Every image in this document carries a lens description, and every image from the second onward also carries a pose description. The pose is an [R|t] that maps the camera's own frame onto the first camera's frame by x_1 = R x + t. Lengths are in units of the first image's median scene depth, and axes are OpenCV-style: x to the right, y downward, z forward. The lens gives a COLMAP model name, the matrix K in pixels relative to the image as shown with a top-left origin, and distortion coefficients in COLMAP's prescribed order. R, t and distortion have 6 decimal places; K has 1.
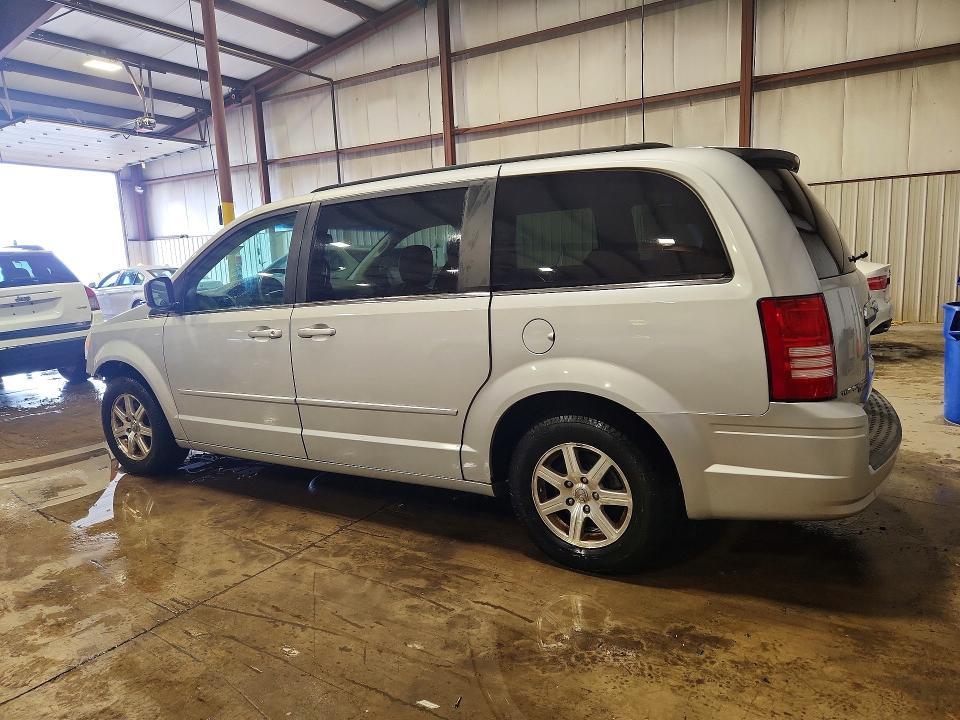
lens RADIAL K [[648.1, 0, 480.0], [0, 648.1, 360.0], [0, 0, 1]] dist [0.098810, 0.001365]
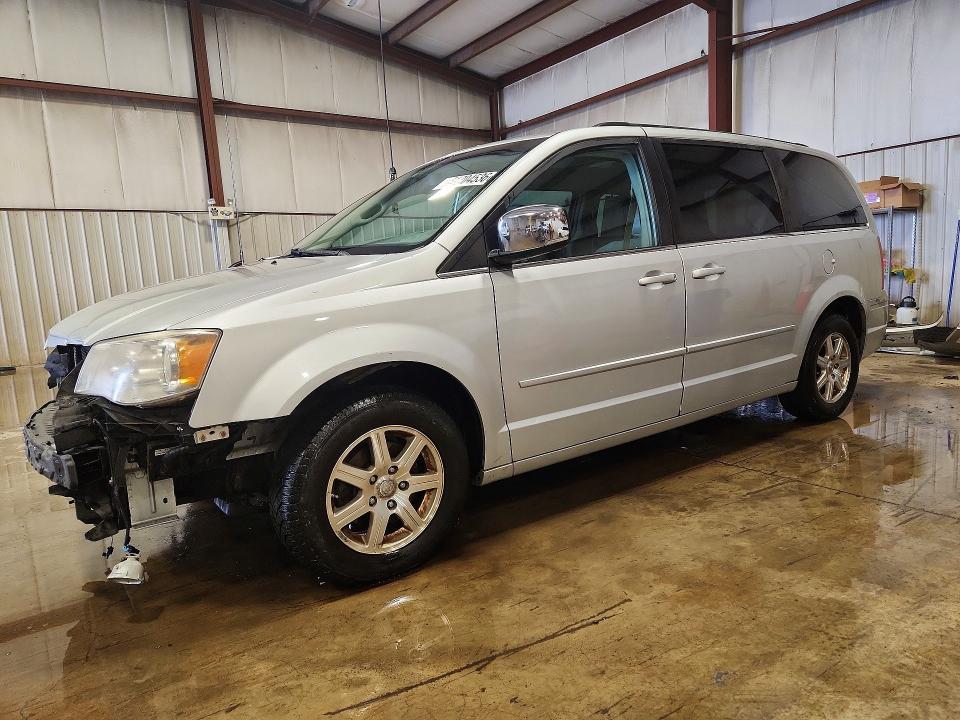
lens RADIAL K [[648.2, 0, 480.0], [0, 648.2, 360.0], [0, 0, 1]] dist [-0.000927, -0.000013]
pose [[0.391340, -0.110871, 0.913543, -0.368854], [0.168584, 0.984553, 0.047272, -0.004862], [-0.904673, 0.135509, 0.403986, 0.269963]]
